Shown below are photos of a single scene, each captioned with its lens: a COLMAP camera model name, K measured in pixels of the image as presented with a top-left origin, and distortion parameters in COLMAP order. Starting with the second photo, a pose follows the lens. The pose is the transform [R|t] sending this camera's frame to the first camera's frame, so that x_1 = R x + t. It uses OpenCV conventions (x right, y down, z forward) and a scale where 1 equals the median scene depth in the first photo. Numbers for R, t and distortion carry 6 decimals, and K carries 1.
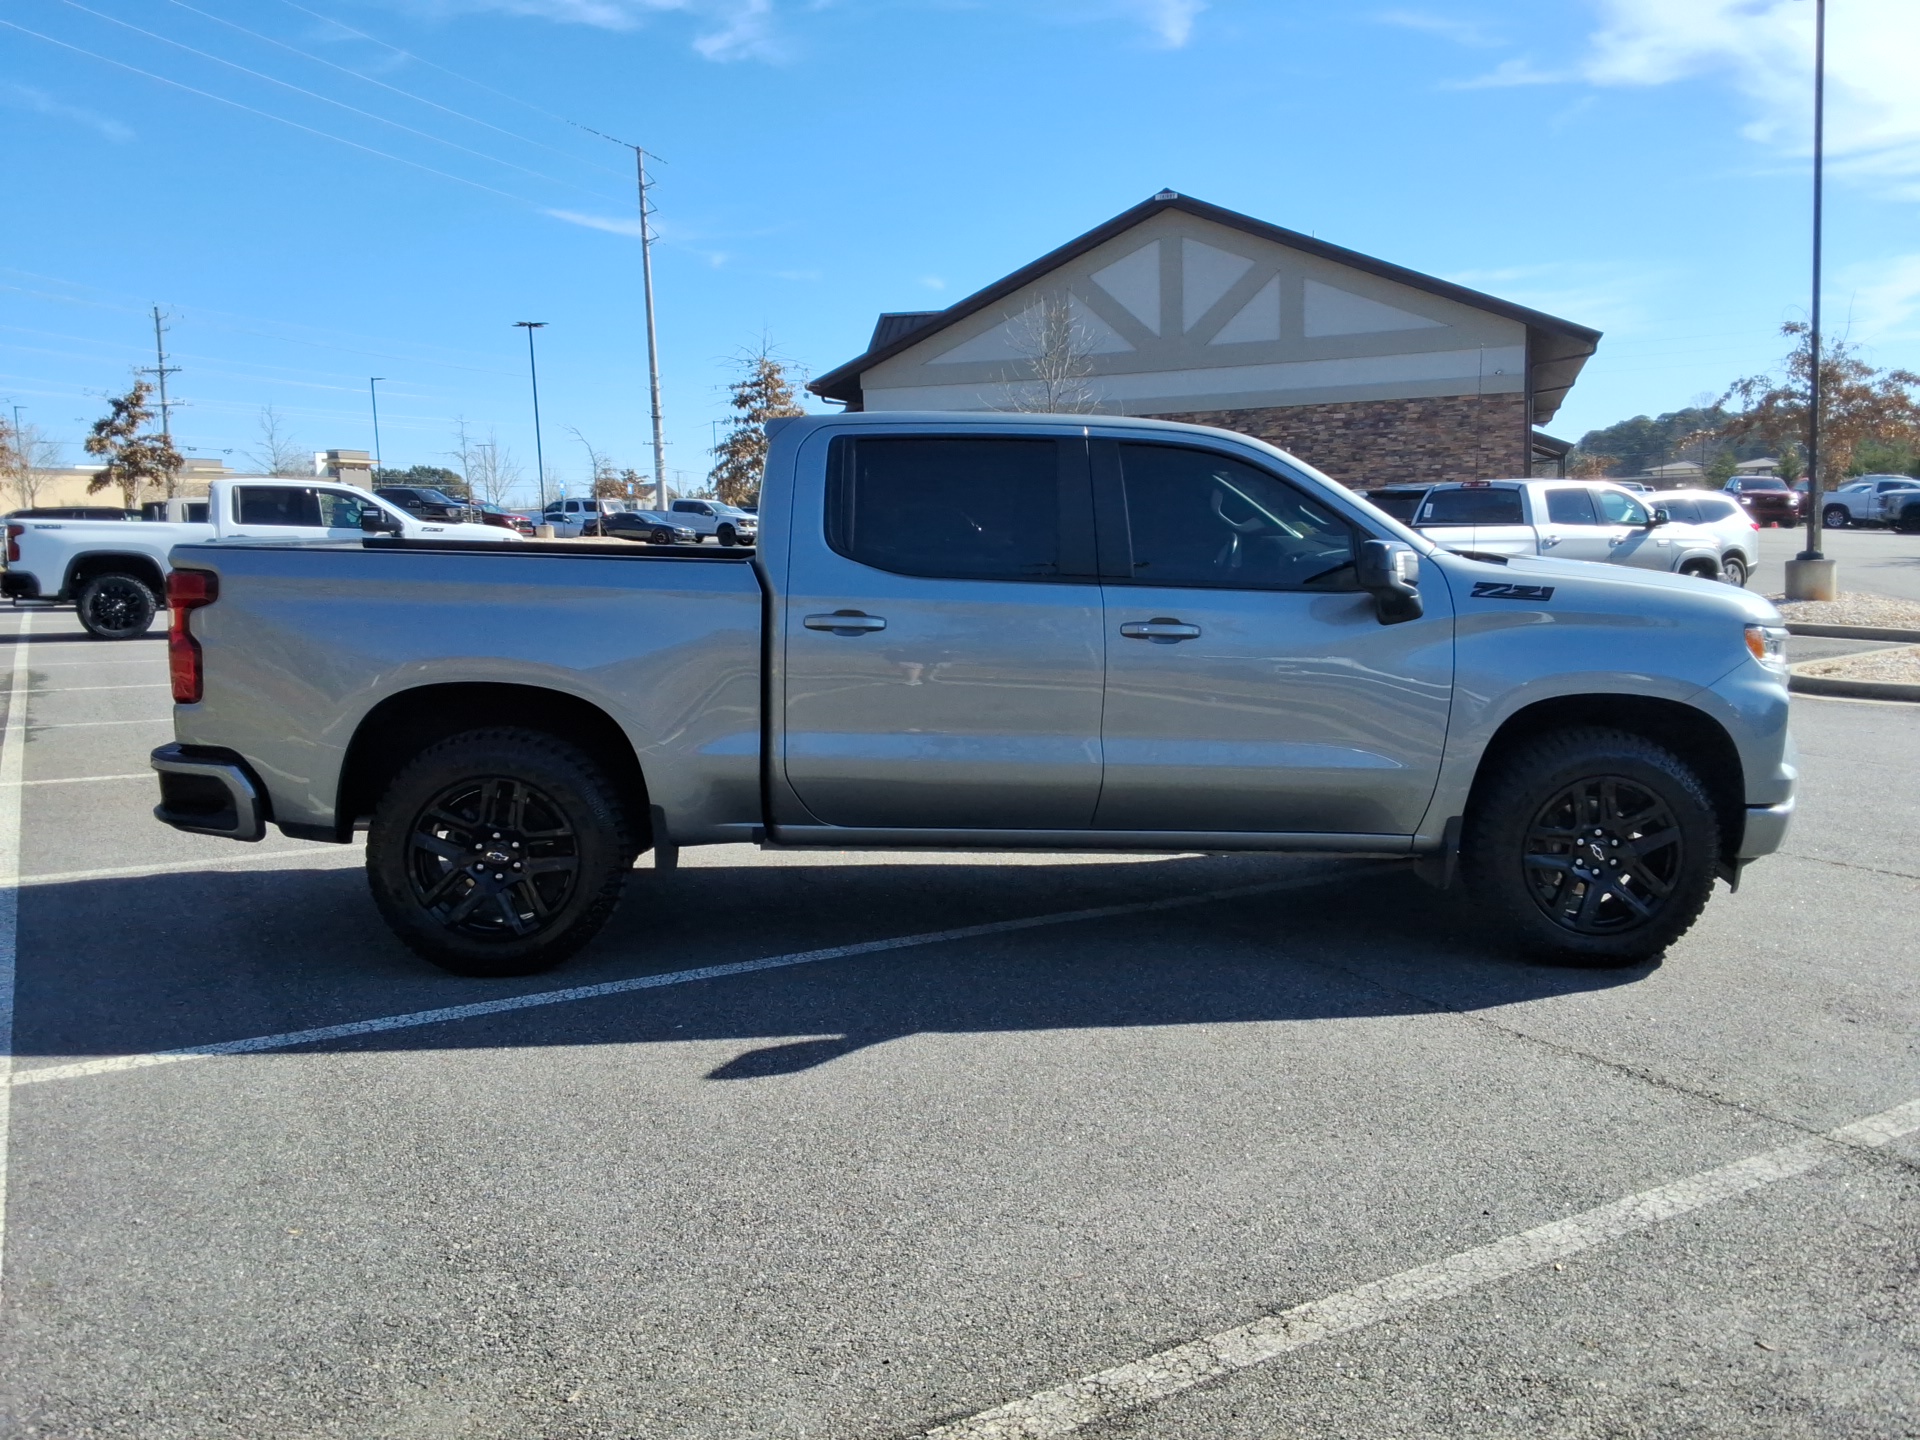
lens RADIAL K [[1540.3, 0, 979.2], [0, 1540.3, 718.6], [0, 0, 1]] dist [0.105618, -0.156553]
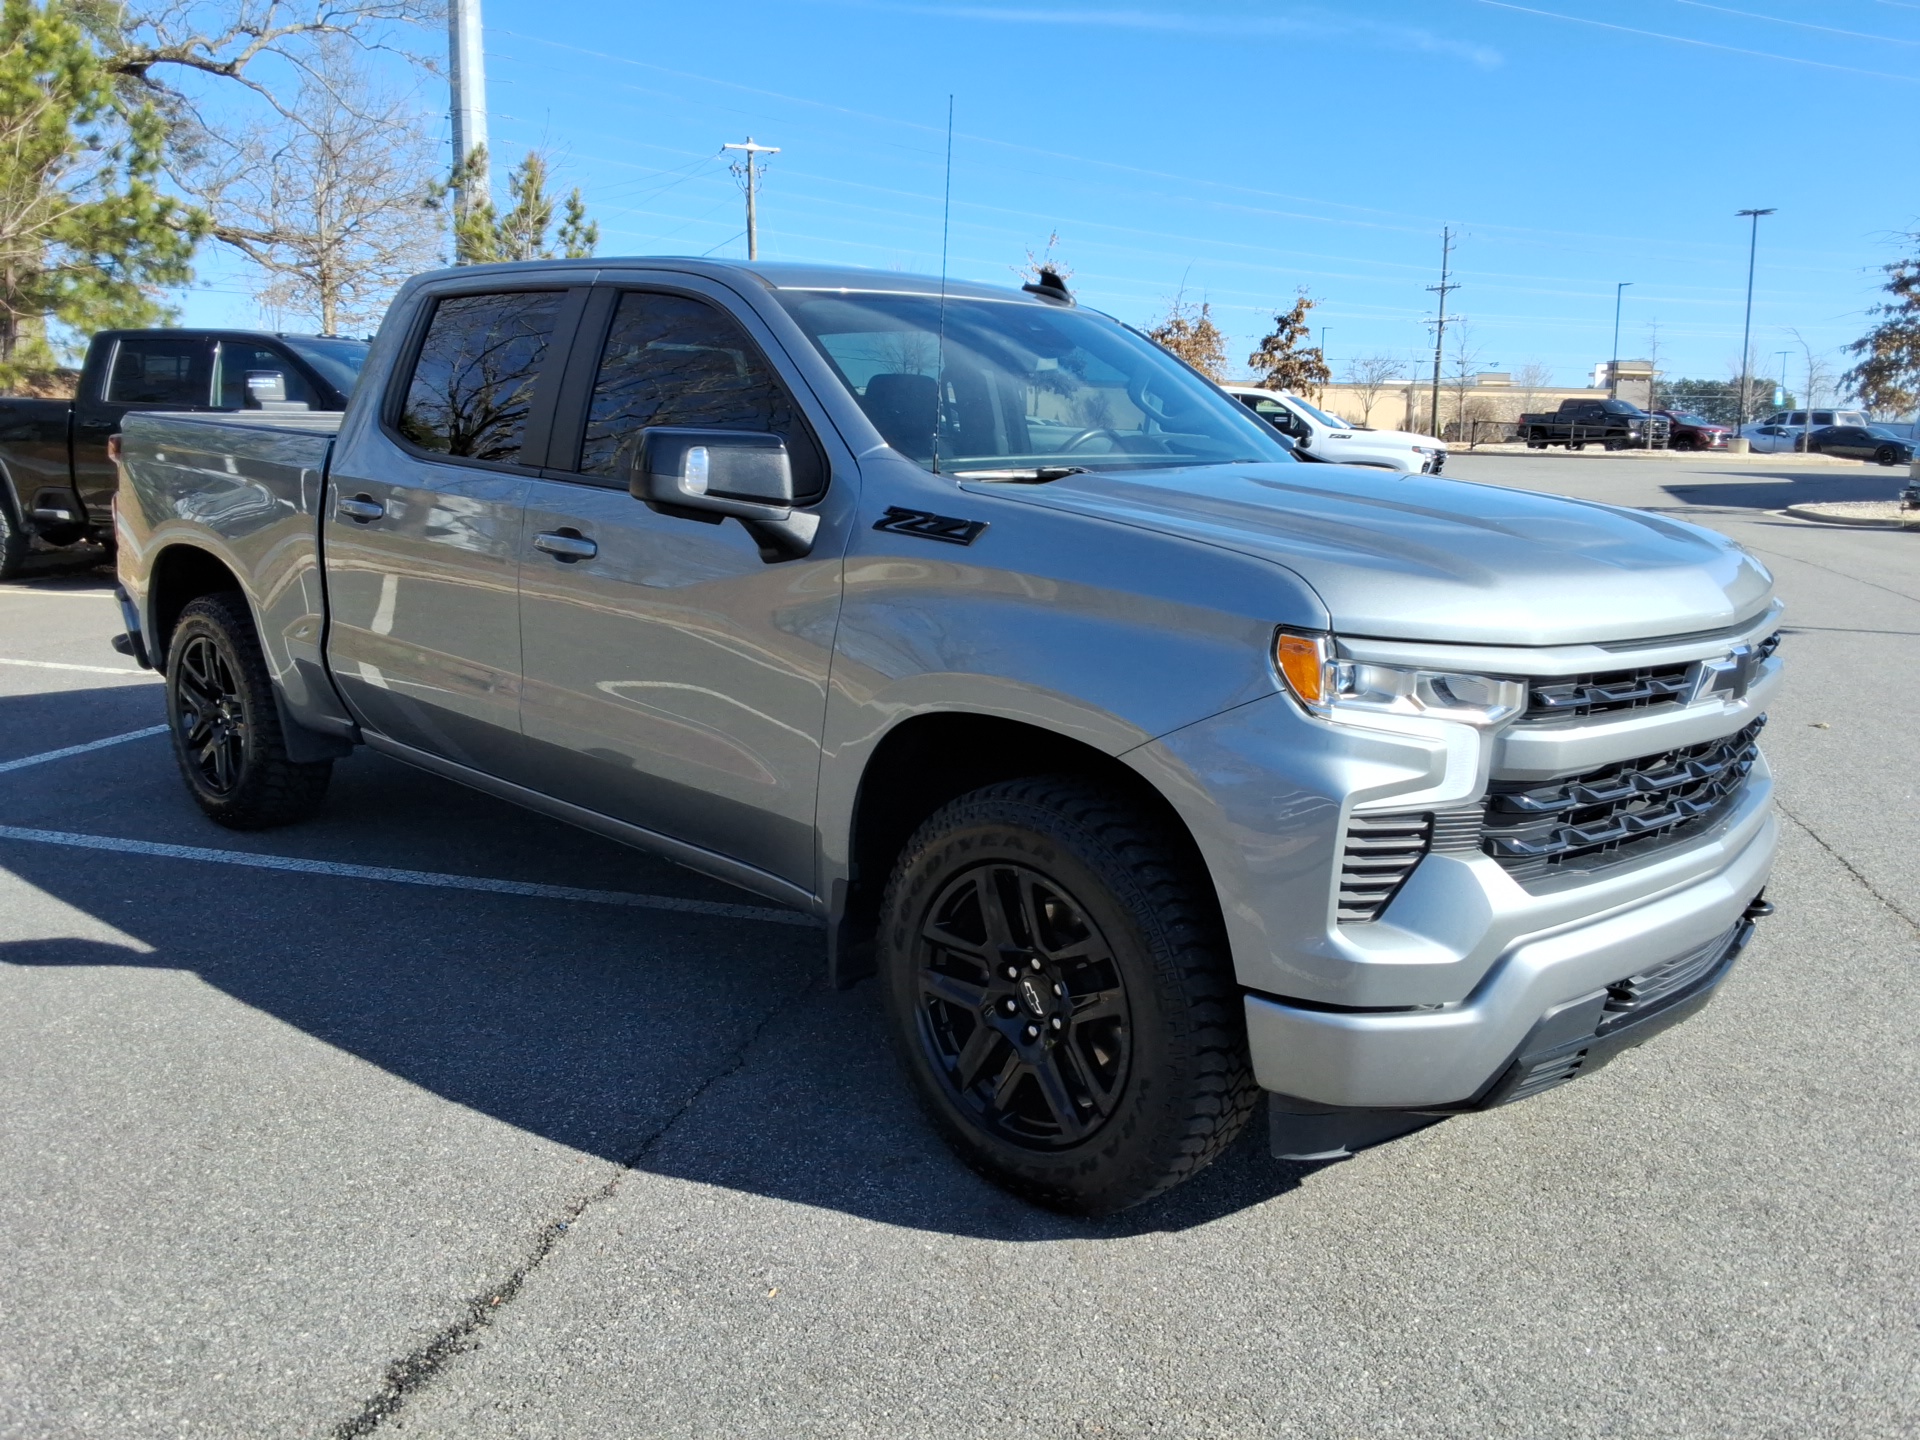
lens RADIAL K [[1540.3, 0, 979.2], [0, 1540.3, 718.6], [0, 0, 1]] dist [0.105618, -0.156553]
pose [[0.694177, 0.148453, -0.704329, 0.119951], [-0.110659, 0.988879, 0.099364, -0.010700], [0.711247, 0.008964, 0.702885, 0.093194]]
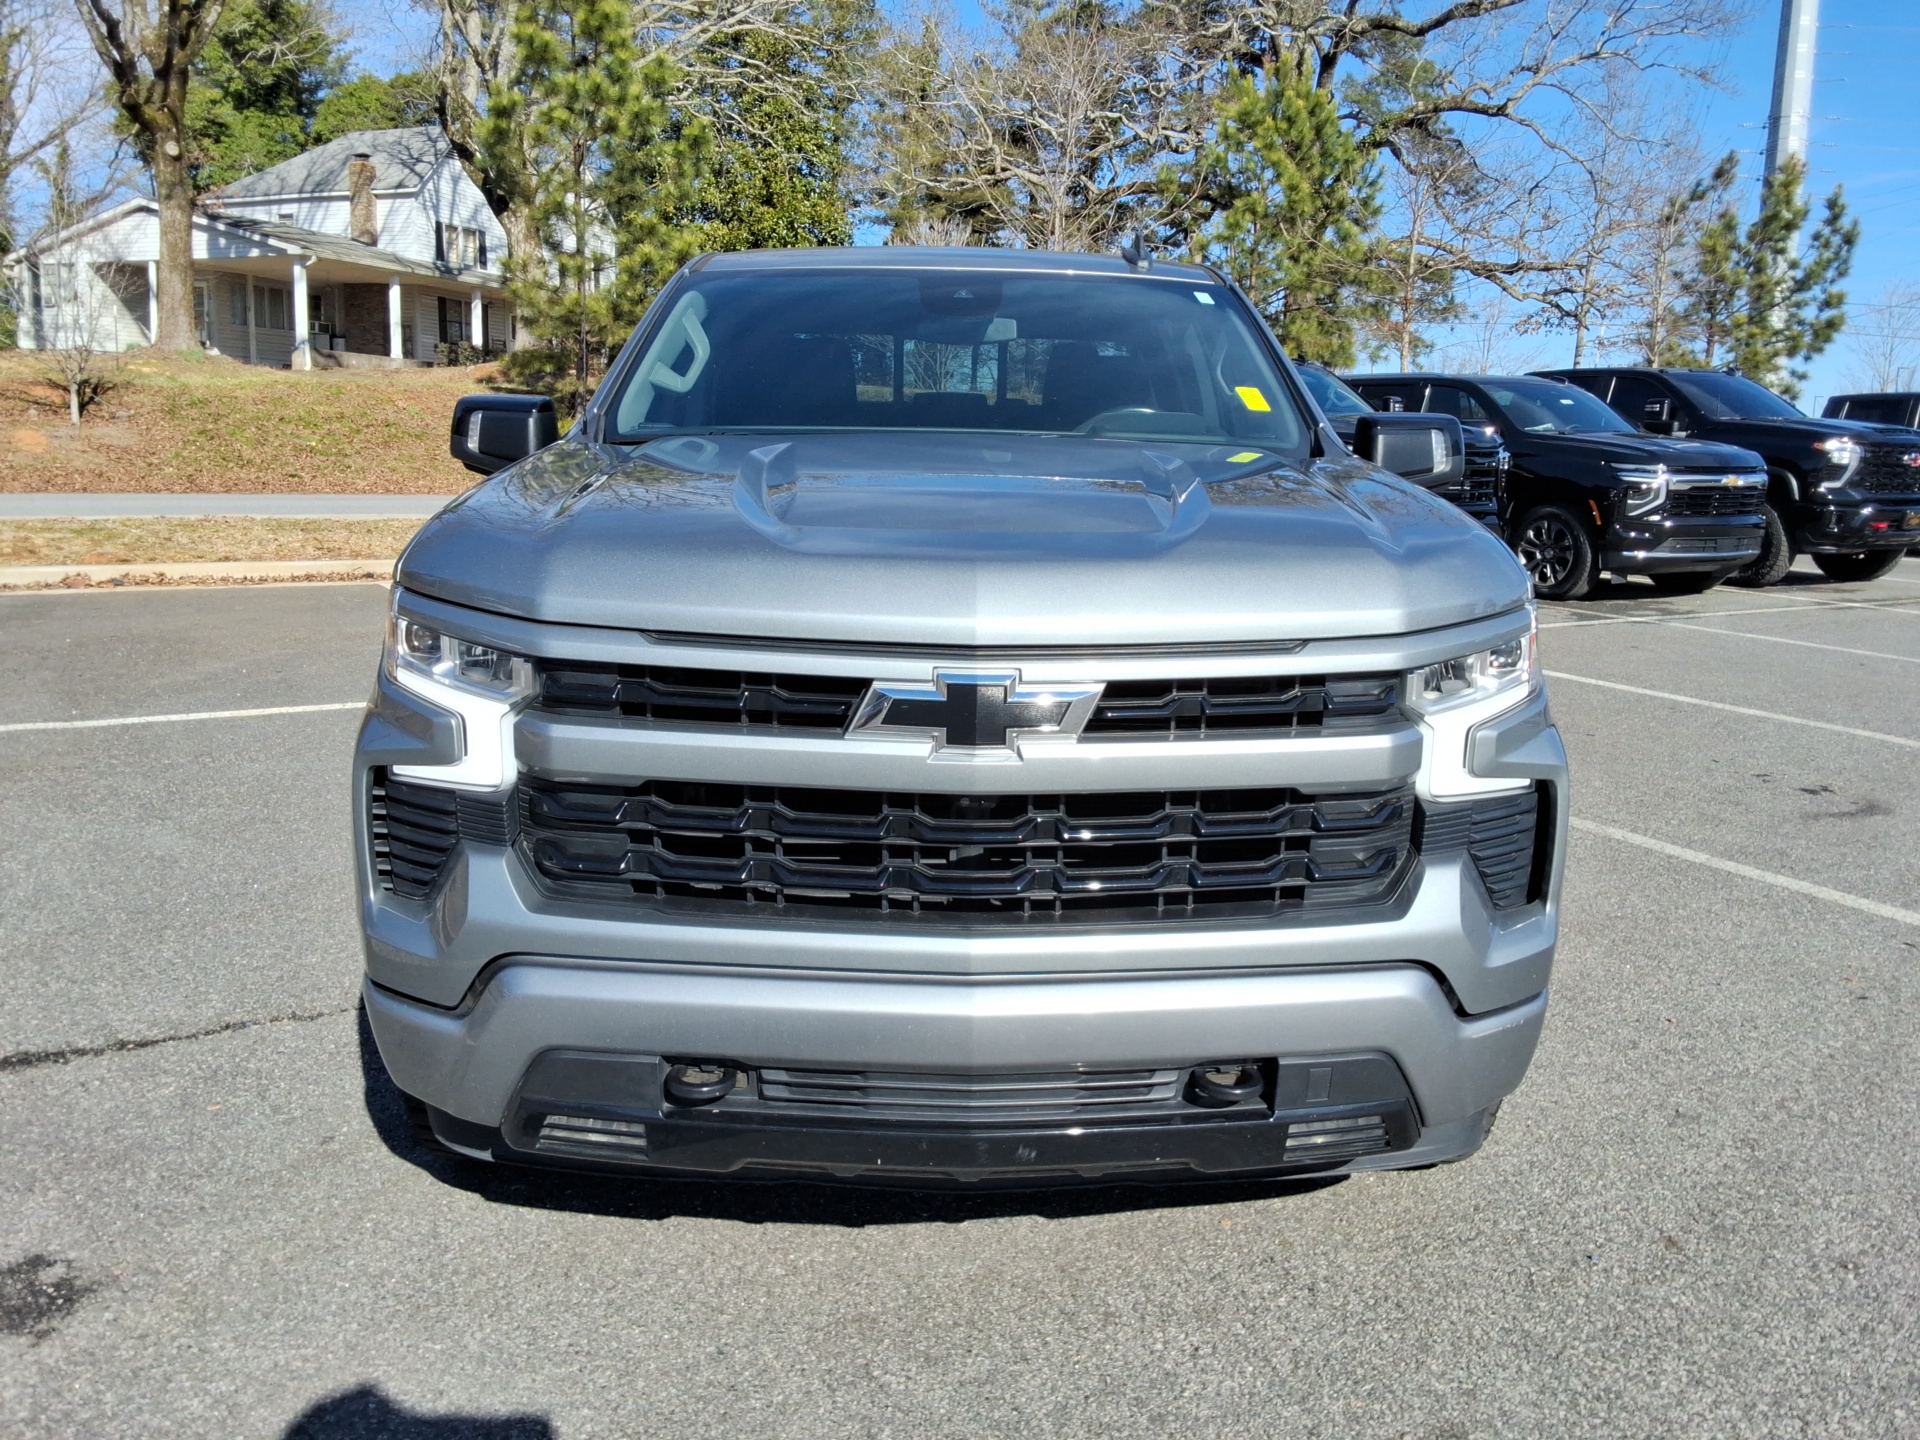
lens RADIAL K [[1540.3, 0, 979.2], [0, 1540.3, 718.6], [0, 0, 1]] dist [0.105618, -0.156553]
pose [[-0.031576, 0.187326, -0.981790, 0.149023], [-0.147564, 0.970642, 0.189945, -0.020831], [0.988548, 0.150874, -0.003006, 0.185133]]
